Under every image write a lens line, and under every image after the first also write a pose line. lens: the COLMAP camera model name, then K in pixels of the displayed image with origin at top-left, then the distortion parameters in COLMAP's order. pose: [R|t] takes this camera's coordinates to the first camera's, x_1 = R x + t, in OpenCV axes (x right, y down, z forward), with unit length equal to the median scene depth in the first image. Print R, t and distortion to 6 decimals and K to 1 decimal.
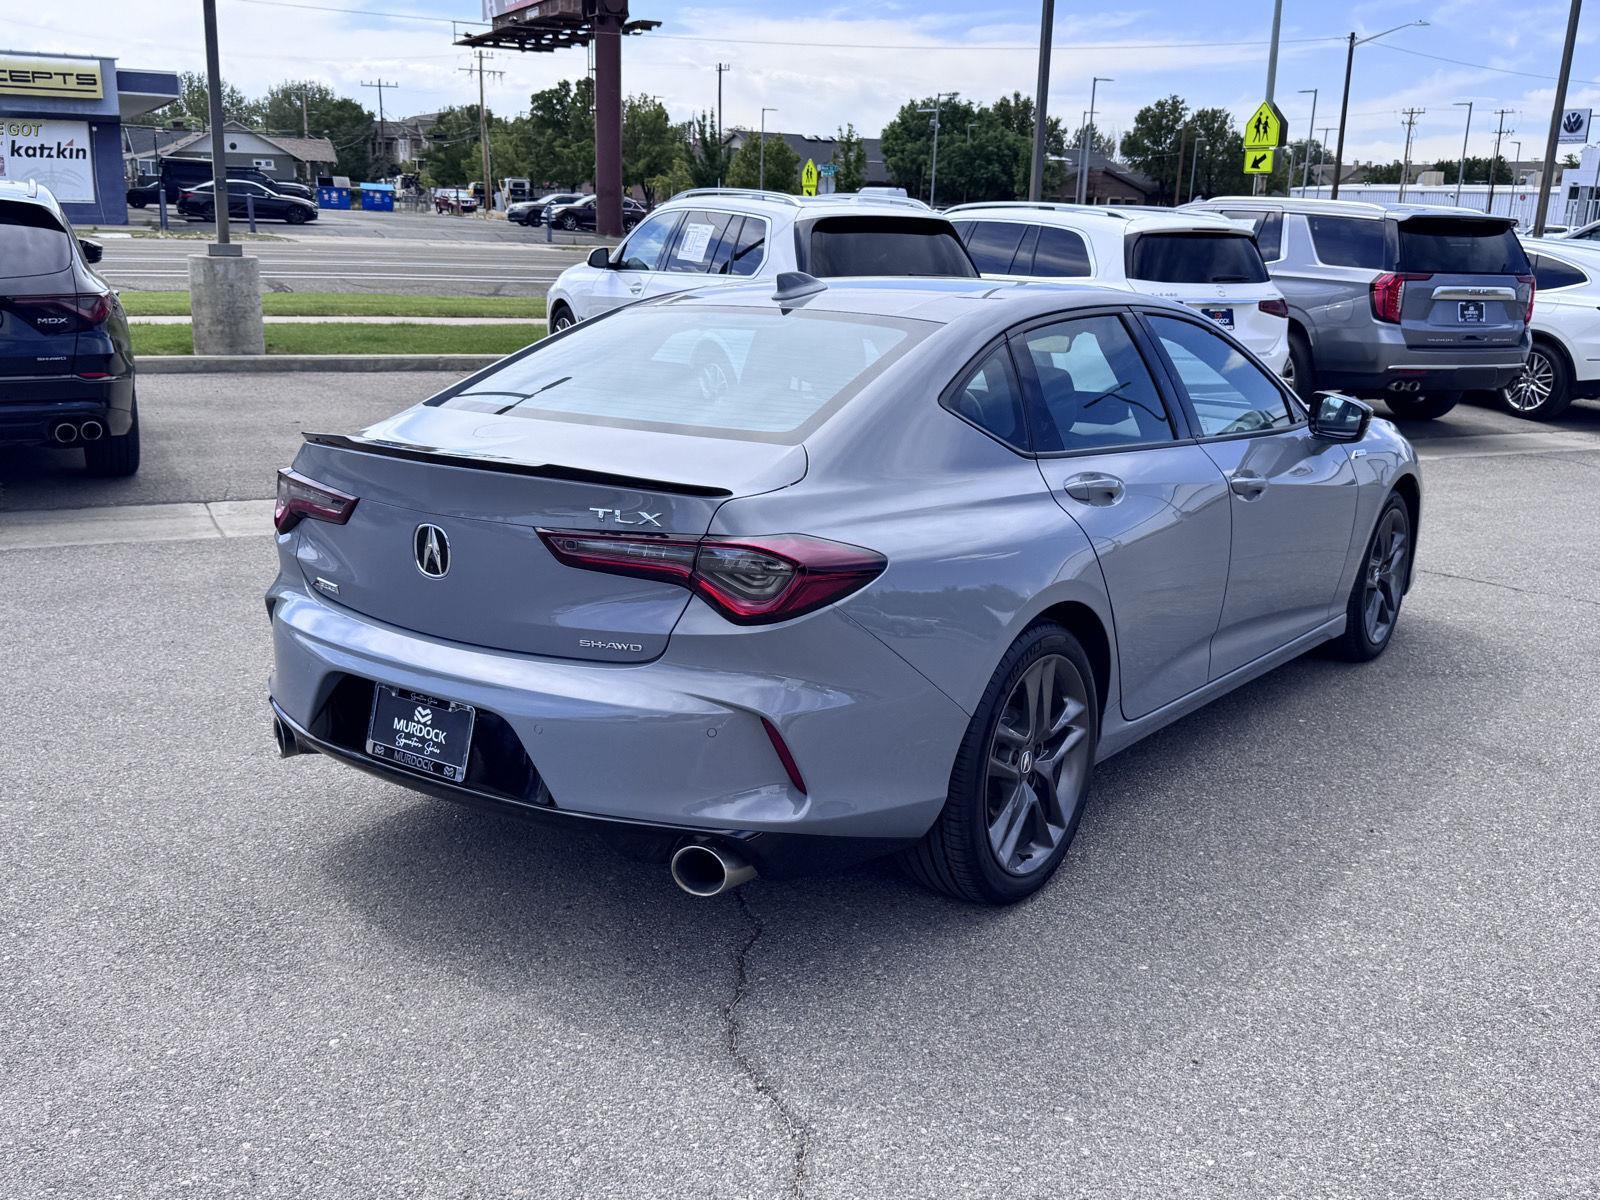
lens RADIAL K [[1469.4, 0, 798.7], [0, 1469.4, 618.4], [0, 0, 1]] dist [0.144477, -0.268739]
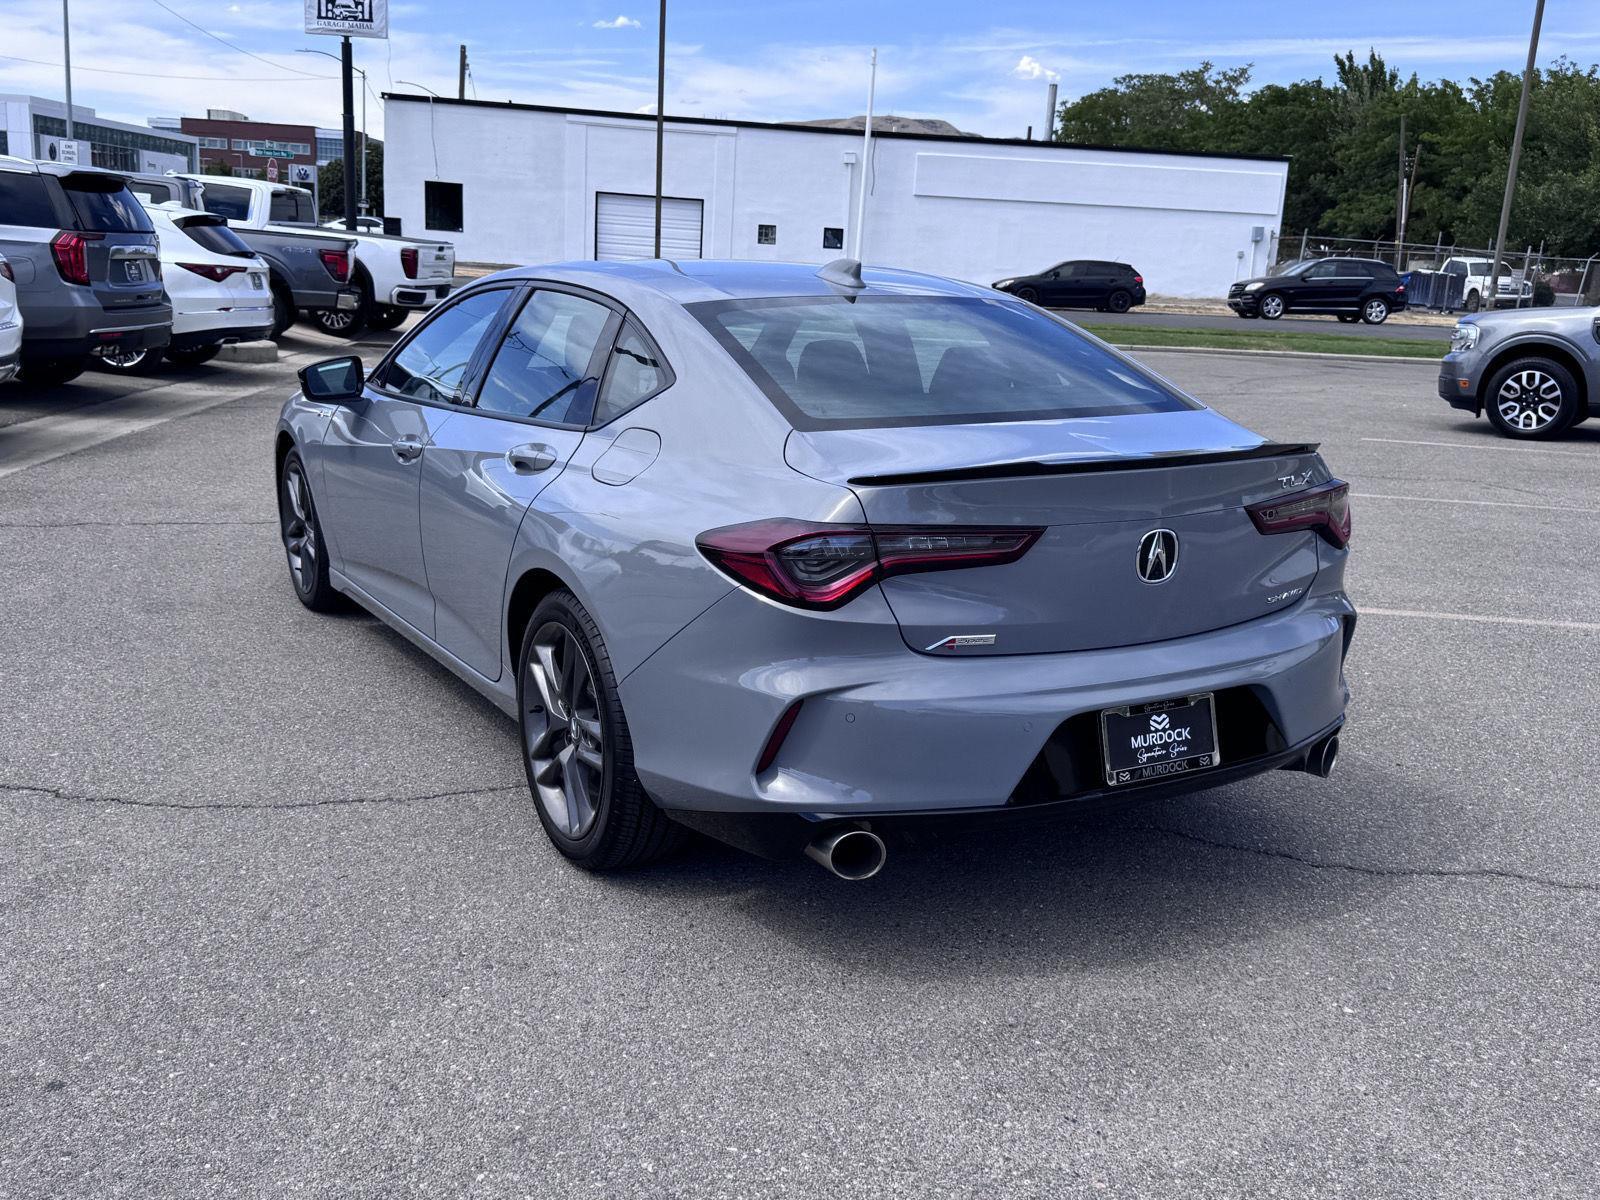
lens RADIAL K [[1469.4, 0, 798.7], [0, 1469.4, 618.4], [0, 0, 1]] dist [0.144477, -0.268739]
pose [[0.404802, -0.232710, 0.884297, -0.084370], [0.202216, 0.965913, 0.161620, -0.014661], [-0.891765, 0.113395, 0.438061, 0.053911]]
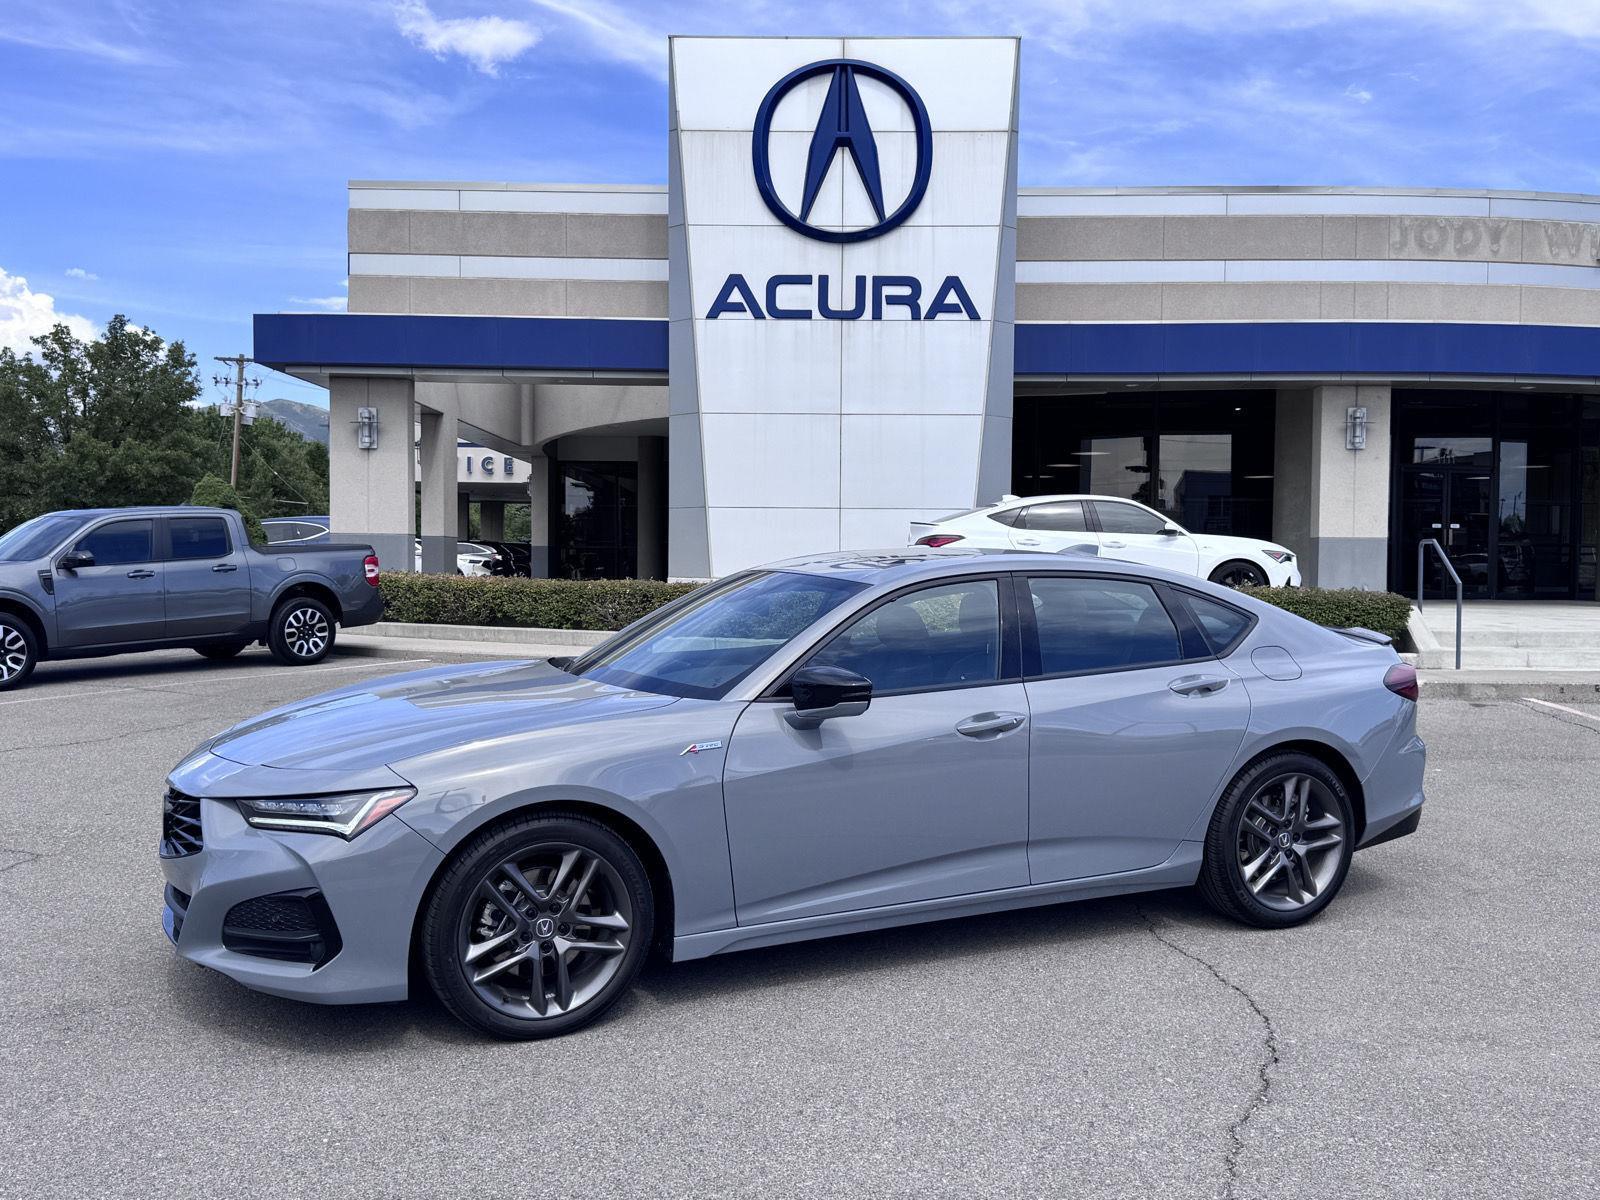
lens RADIAL K [[1469.4, 0, 798.7], [0, 1469.4, 618.4], [0, 0, 1]] dist [0.144477, -0.268739]
pose [[-0.888660, -0.048271, 0.456019, -0.038118], [0.091964, 0.955481, 0.280354, -0.053347], [-0.449250, 0.291077, -0.844659, 0.219966]]
